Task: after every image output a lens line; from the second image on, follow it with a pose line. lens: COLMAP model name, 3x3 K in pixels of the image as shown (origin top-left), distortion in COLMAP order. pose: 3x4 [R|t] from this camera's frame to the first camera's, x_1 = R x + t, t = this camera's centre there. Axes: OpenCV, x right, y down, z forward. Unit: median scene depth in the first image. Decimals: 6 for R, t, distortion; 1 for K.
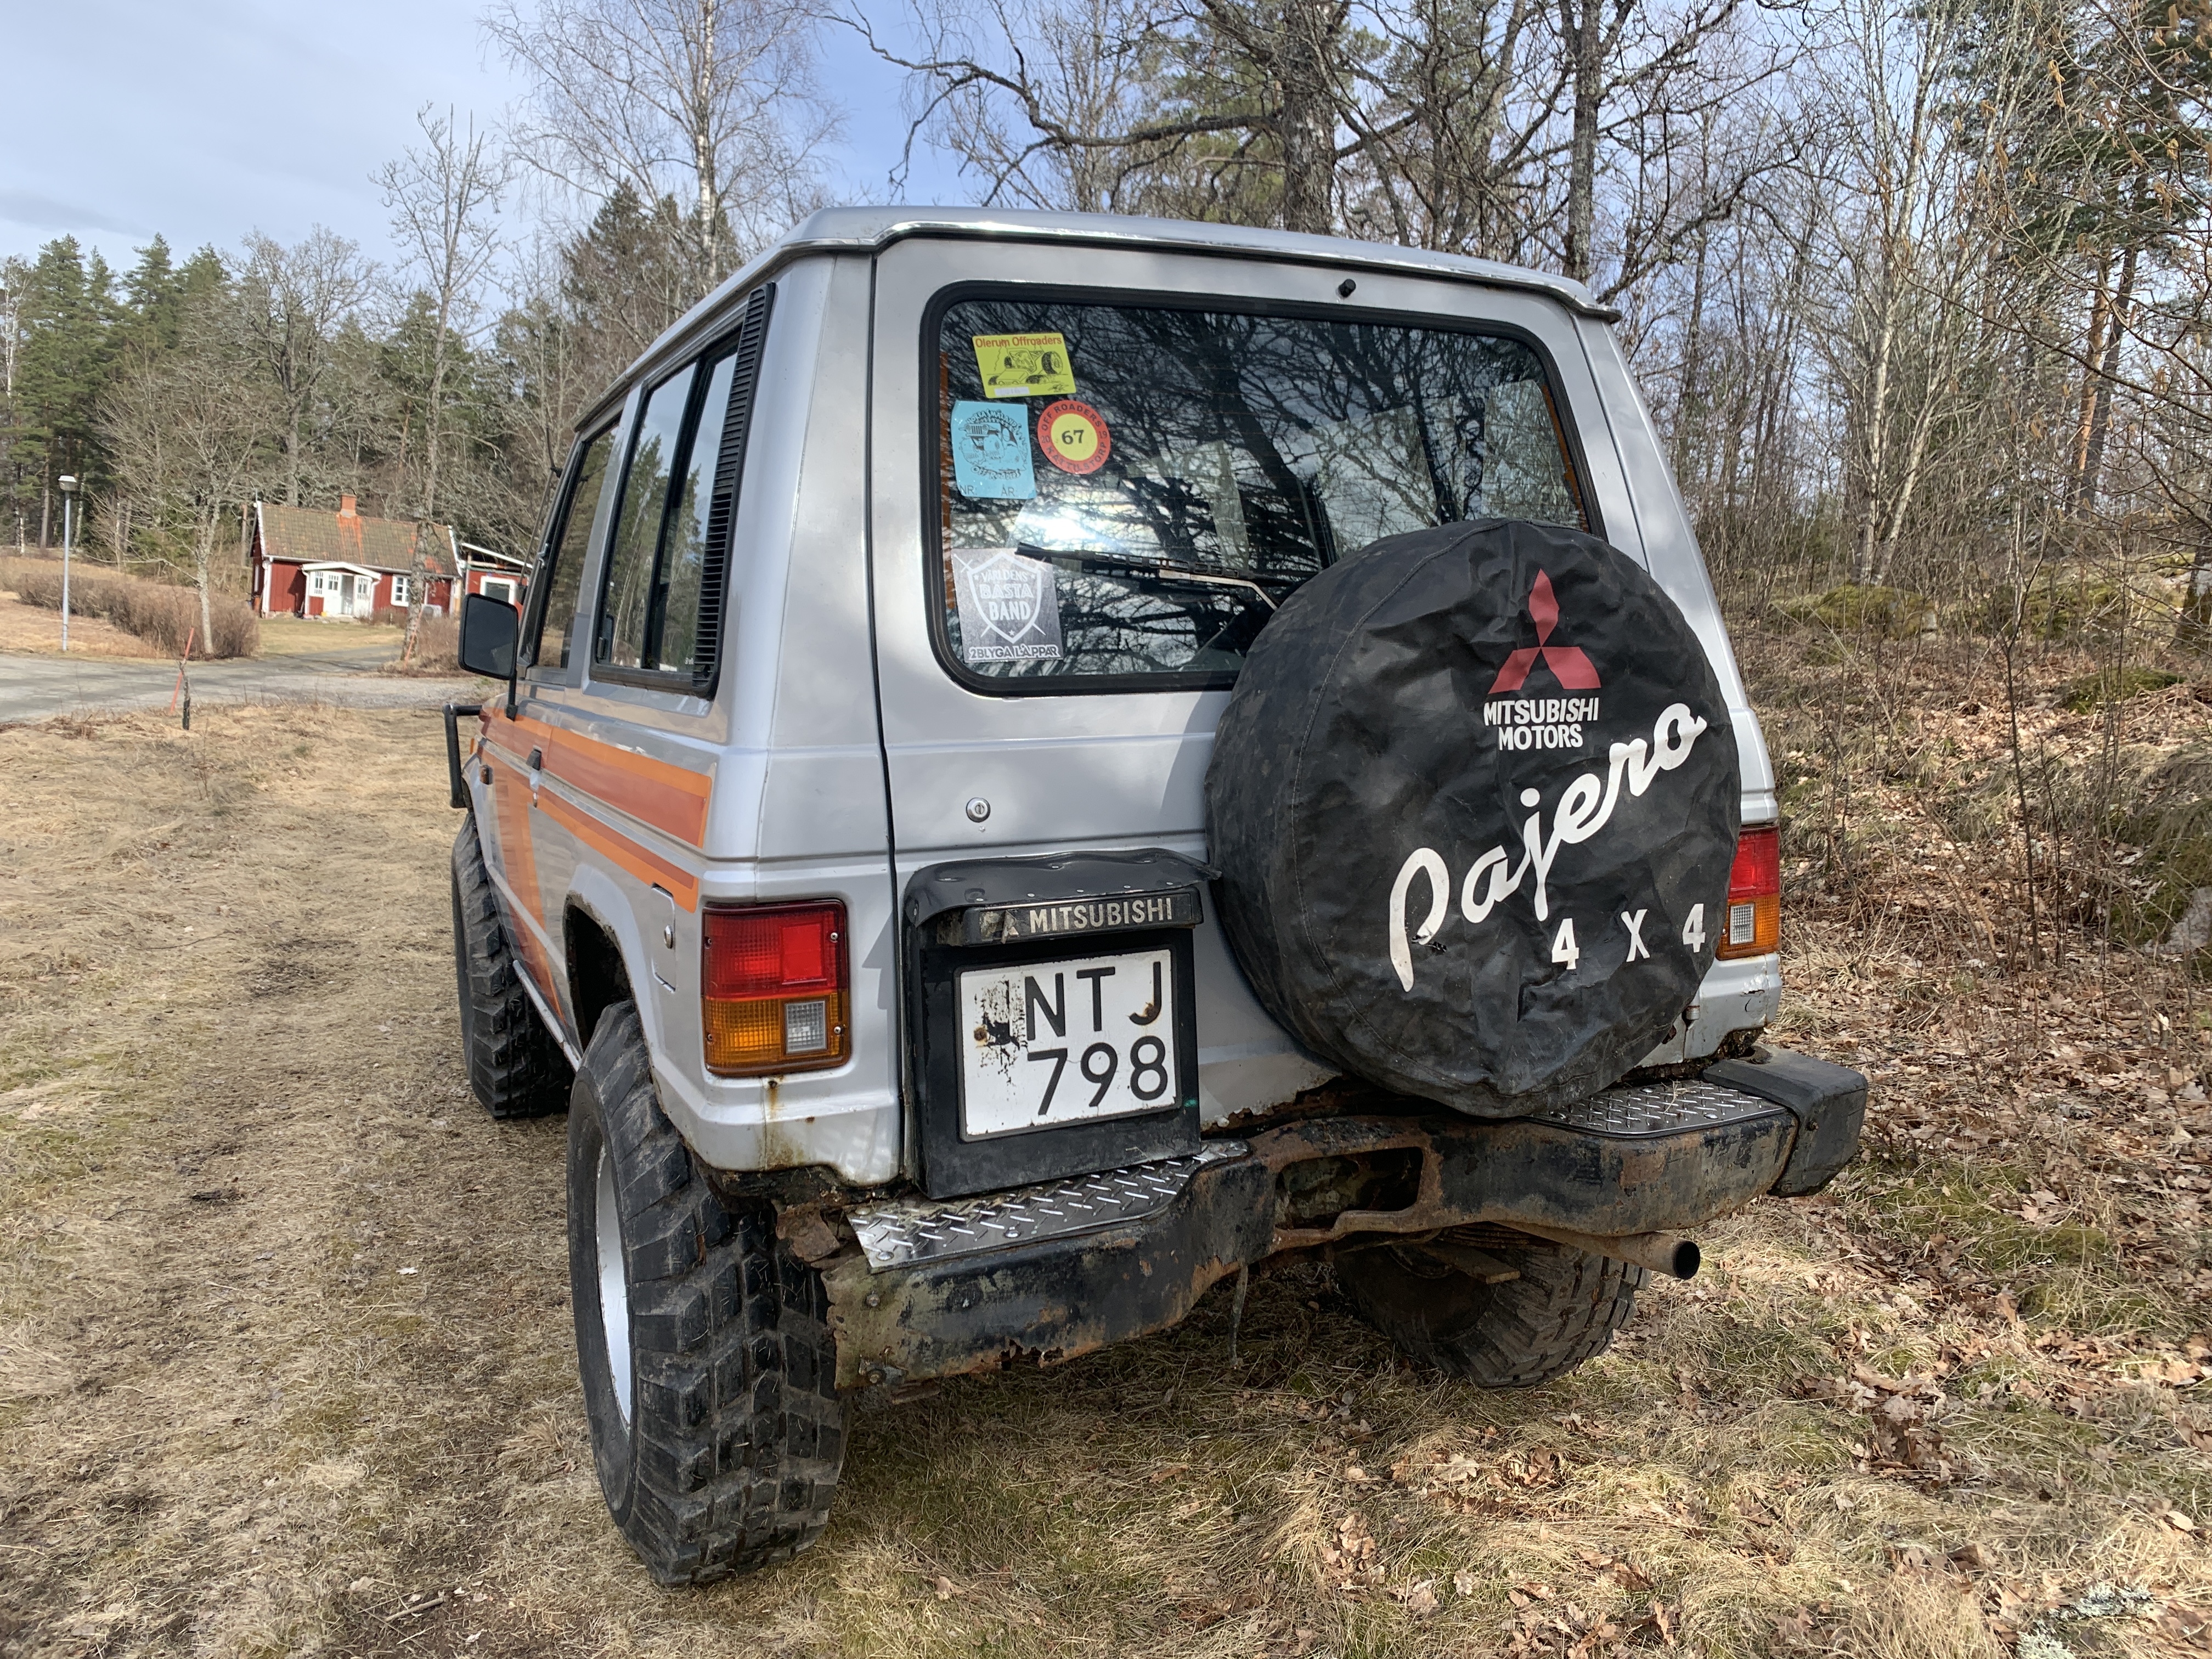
lens RADIAL K [[1539.3, 0, 1100.0], [0, 1539.3, 830.4], [0, 0, 1]] dist [0.066064, -0.114245]
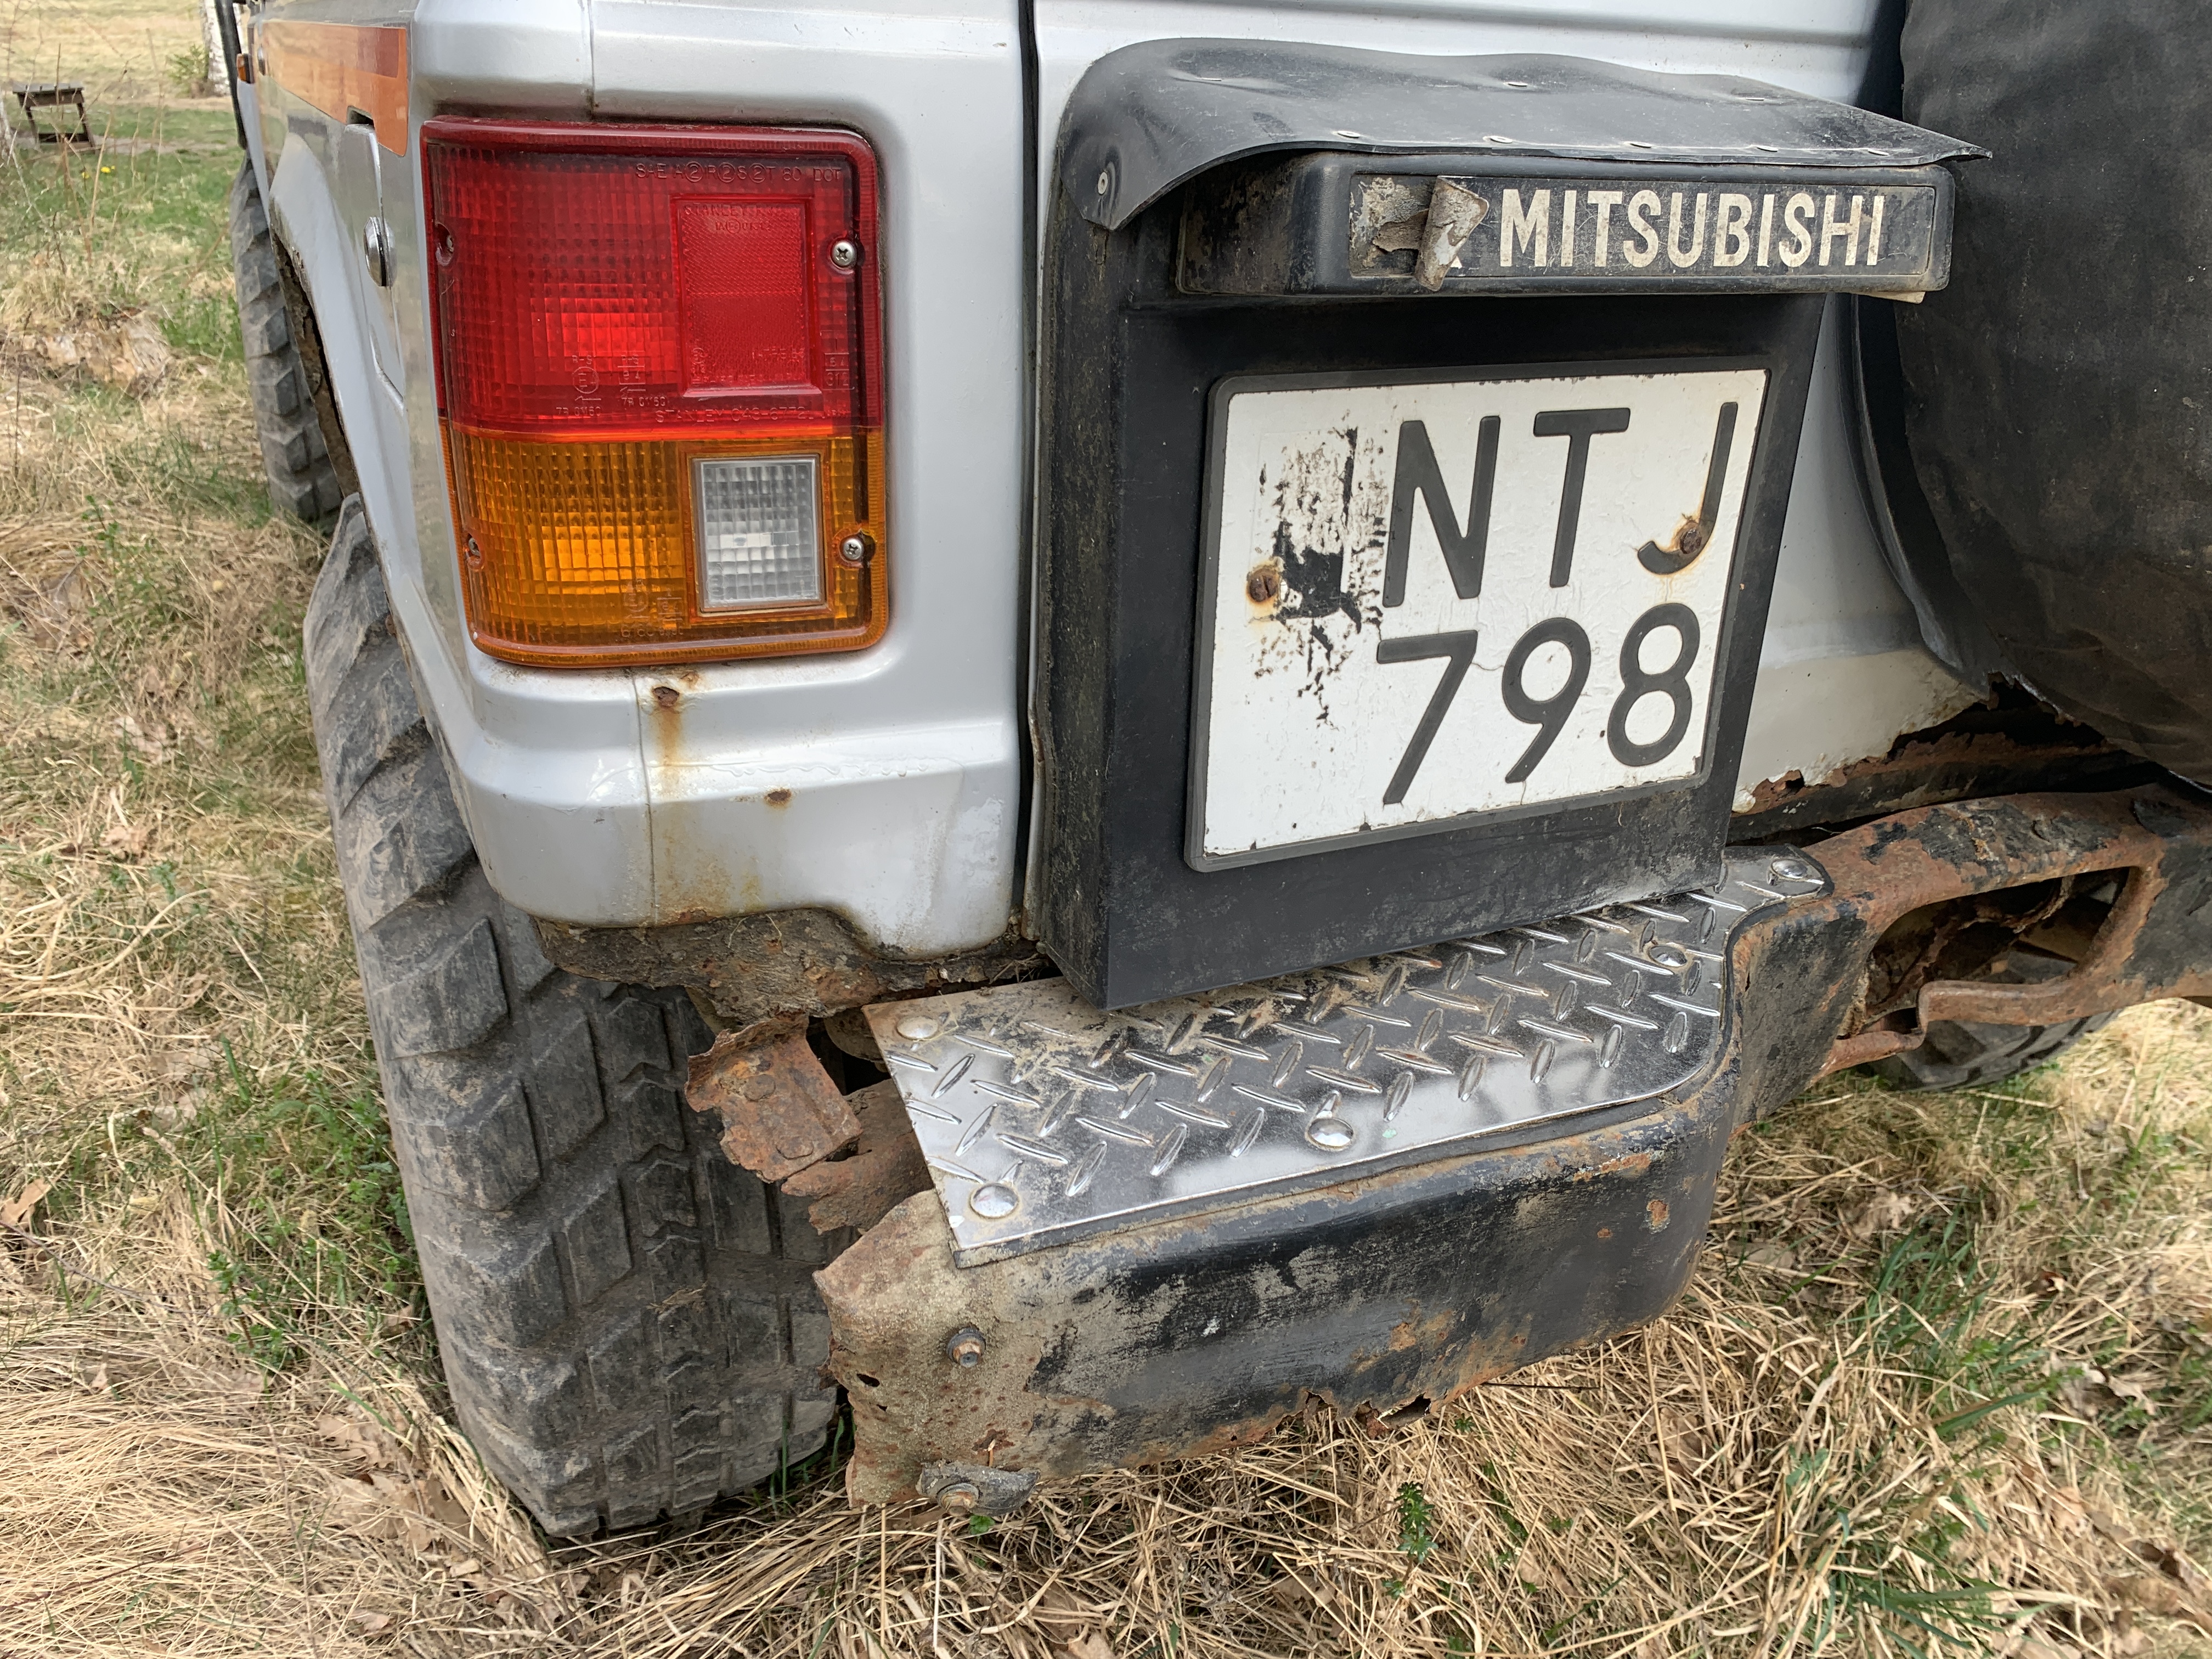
lens RADIAL K [[1539.3, 0, 1100.0], [0, 1539.3, 830.4], [0, 0, 1]] dist [0.066064, -0.114245]
pose [[0.998226, 0.050806, 0.031056, -0.121180], [-0.058156, 0.943856, 0.325197, 0.072828], [-0.012791, -0.326426, 0.945136, 0.646710]]
